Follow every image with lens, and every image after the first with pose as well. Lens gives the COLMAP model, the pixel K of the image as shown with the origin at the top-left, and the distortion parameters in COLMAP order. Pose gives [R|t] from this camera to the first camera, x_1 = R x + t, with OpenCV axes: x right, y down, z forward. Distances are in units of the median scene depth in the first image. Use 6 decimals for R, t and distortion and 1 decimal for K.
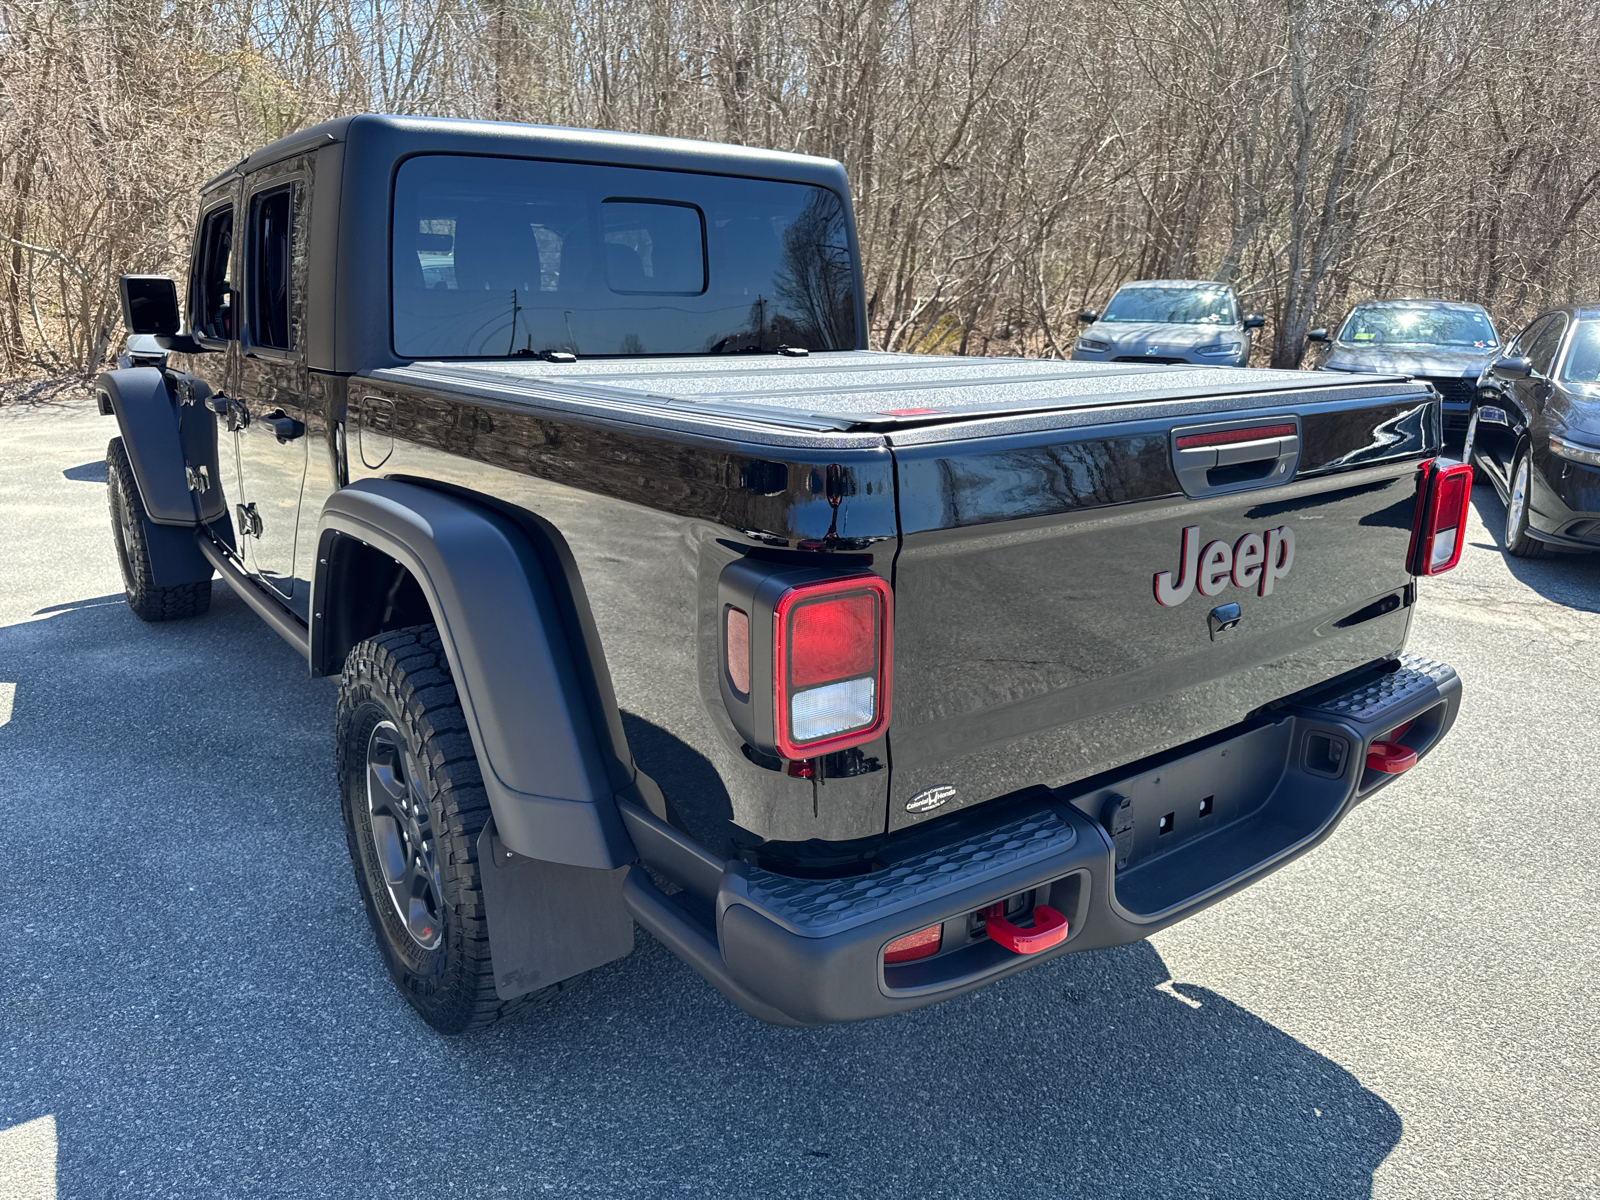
lens RADIAL K [[1124.5, 0, 800.0], [0, 1124.5, 600.0], [0, 0, 1]] dist [0.069559, -0.088342]
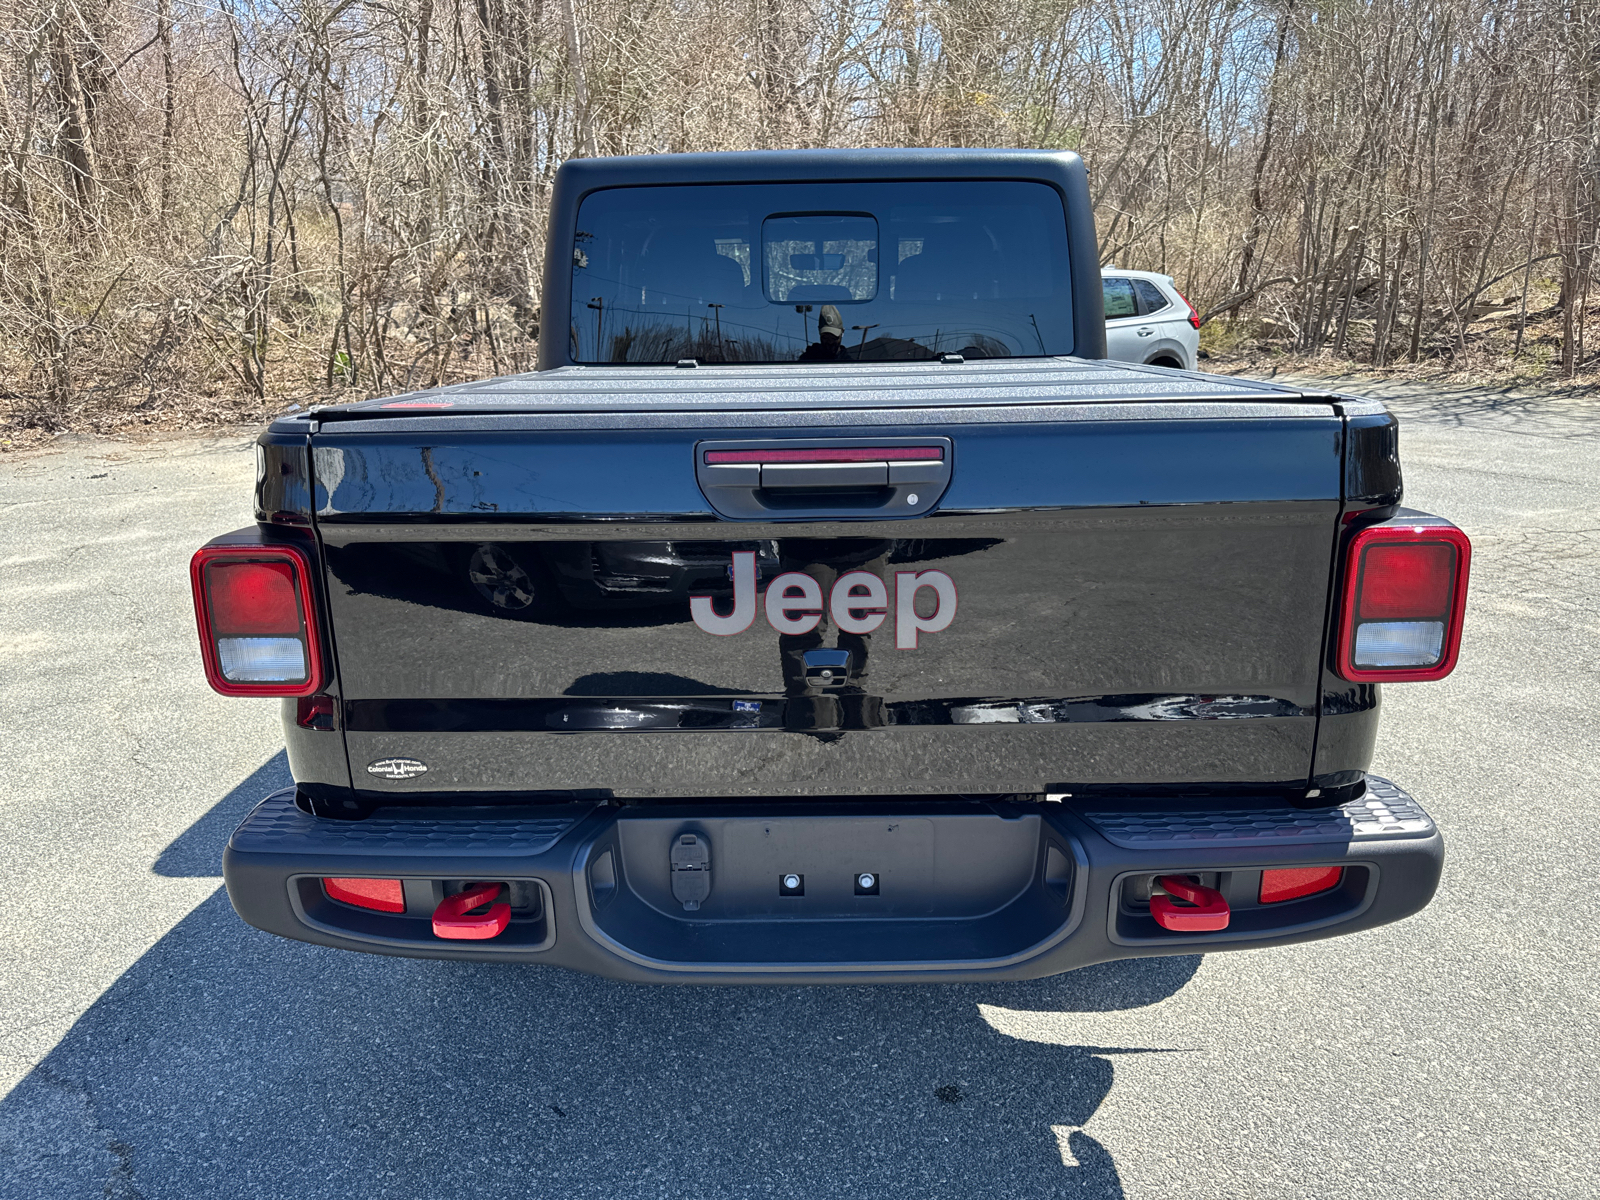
lens RADIAL K [[1124.5, 0, 800.0], [0, 1124.5, 600.0], [0, 0, 1]] dist [0.069559, -0.088342]
pose [[0.785967, 0.129820, -0.604486, 0.853147], [-0.133822, 0.990251, 0.038668, -0.061917], [0.603613, 0.050502, 0.795677, 0.294401]]
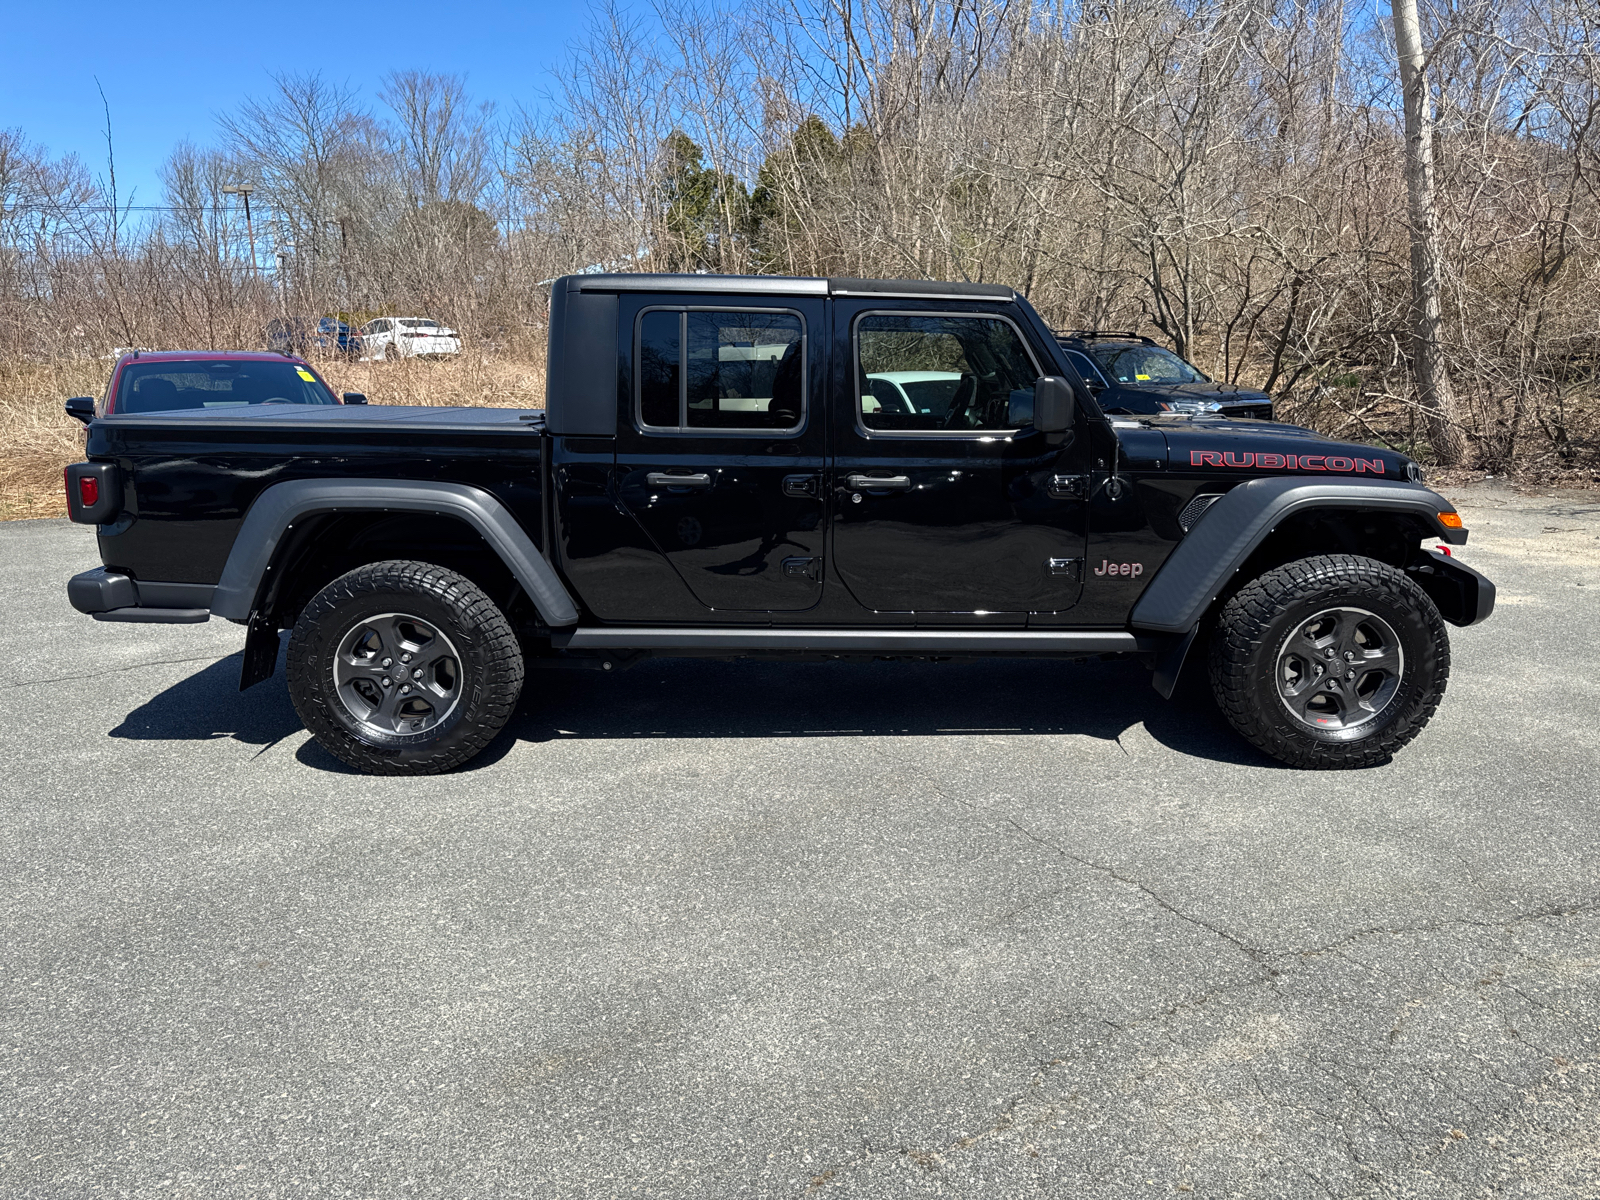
lens RADIAL K [[1124.5, 0, 800.0], [0, 1124.5, 600.0], [0, 0, 1]] dist [0.069559, -0.088342]
pose [[-0.611917, 0.146735, -0.777191, 1.641798], [-0.212235, 0.916138, 0.340071, -0.991135], [0.761914, 0.373043, -0.529458, 3.655421]]
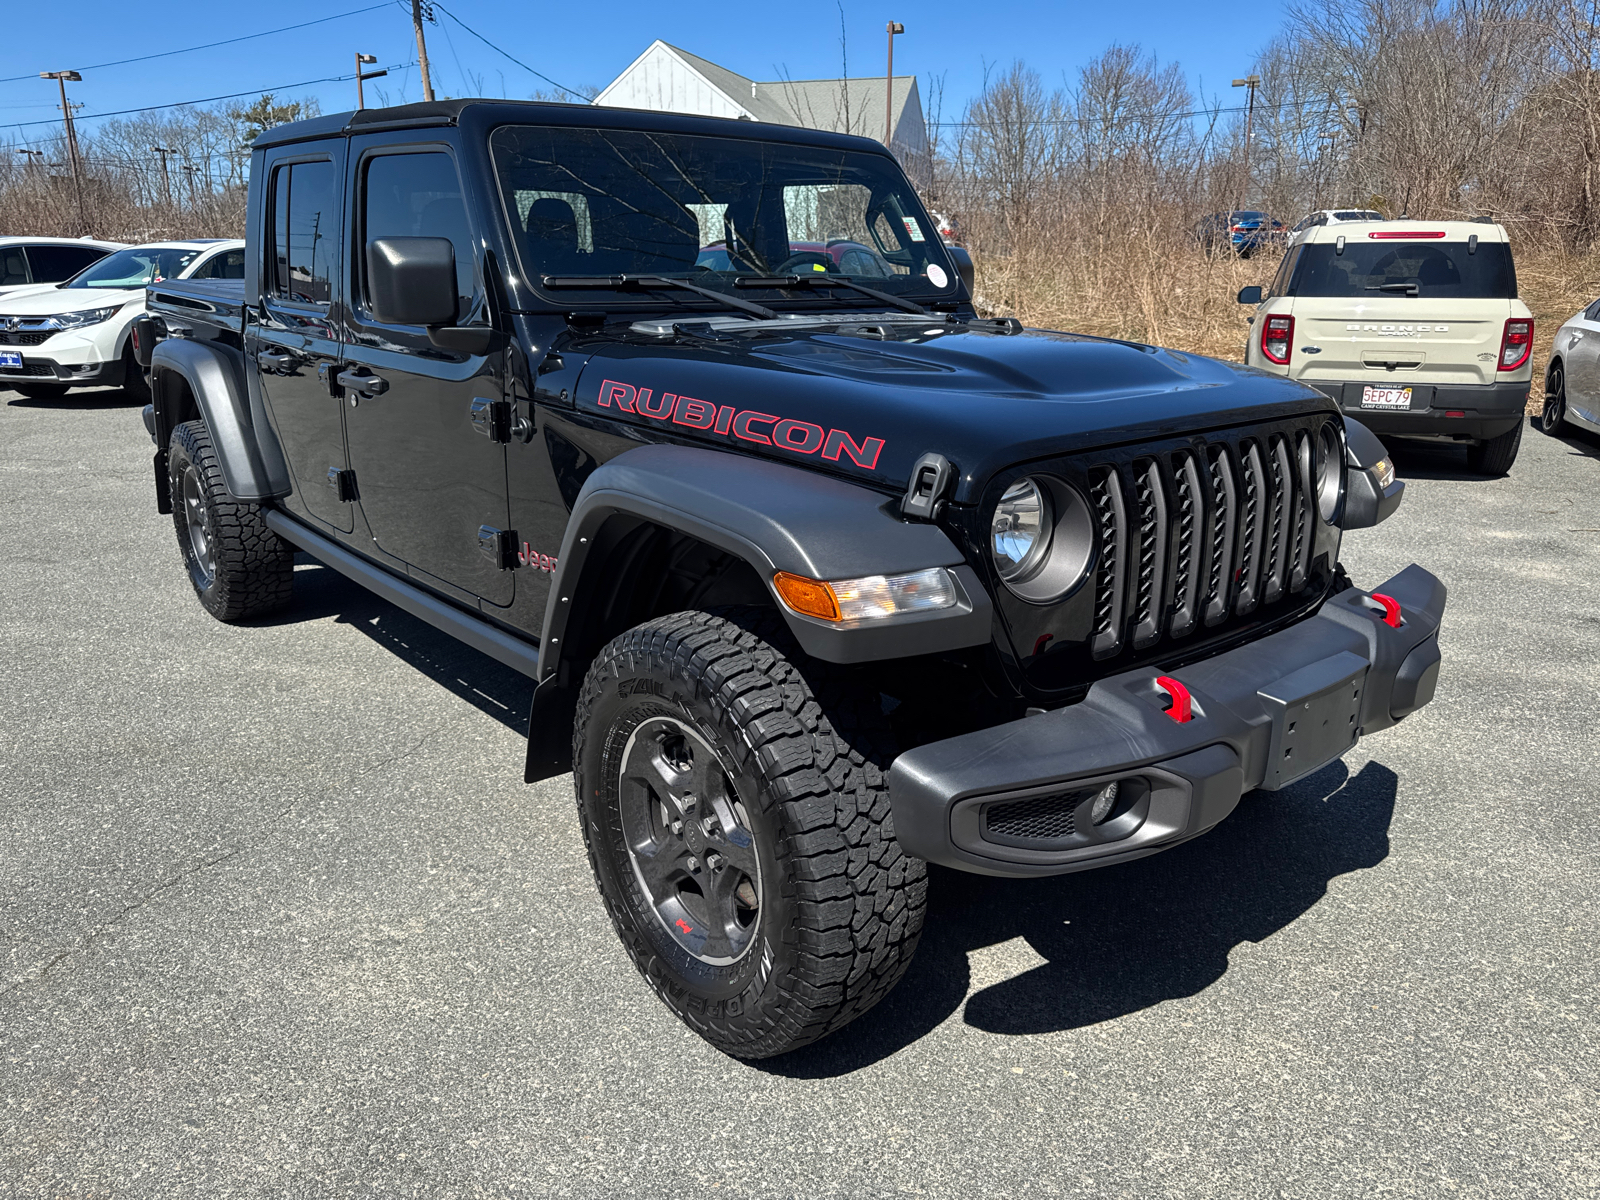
lens RADIAL K [[1132.4, 0, 800.0], [0, 1132.4, 600.0], [0, 0, 1]] dist [0.082118, -0.092059]
pose [[-0.999169, -0.013647, -0.038416, -0.878301], [-0.031620, 0.854198, 0.518986, -1.124132], [0.025732, 0.519769, -0.853919, 4.185050]]
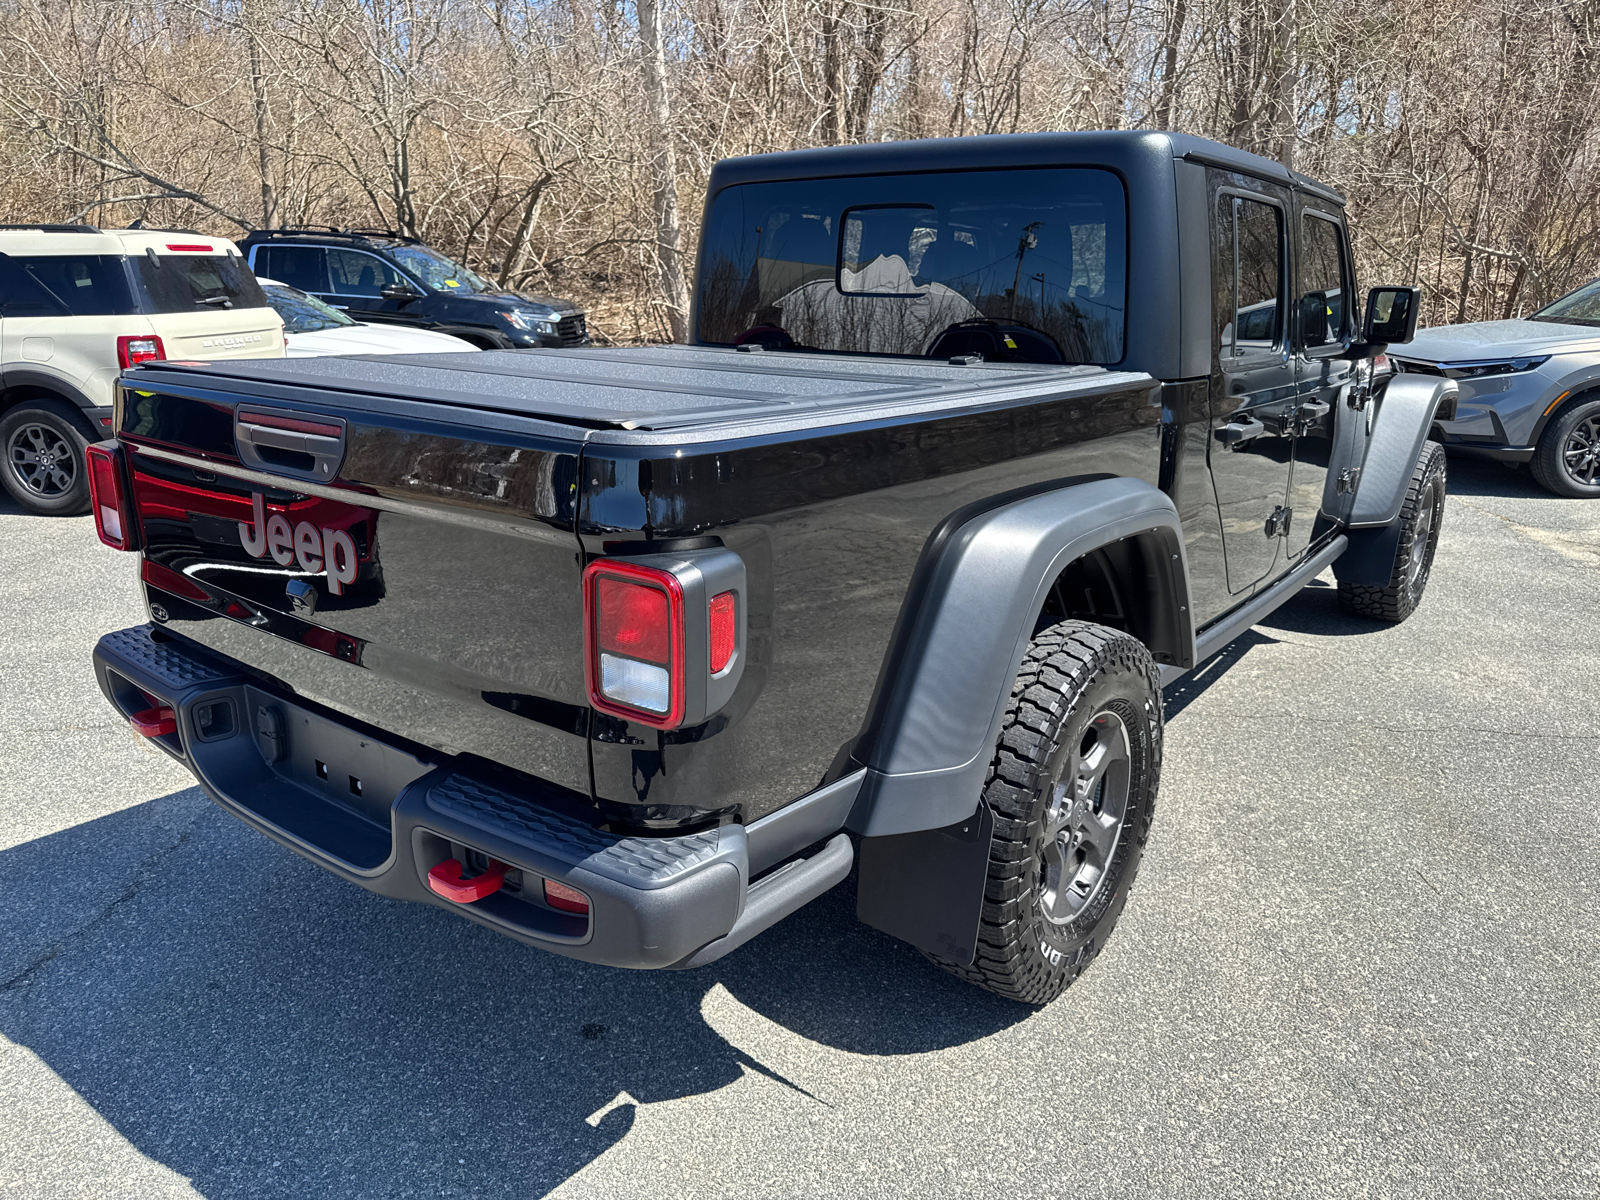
lens RADIAL K [[1124.5, 0, 800.0], [0, 1124.5, 600.0], [0, 0, 1]] dist [0.069559, -0.088342]
pose [[0.250122, 0.255859, -0.933796, 1.463366], [-0.255930, 0.947620, 0.191095, -0.297345], [0.933777, 0.191189, 0.302502, 1.091624]]
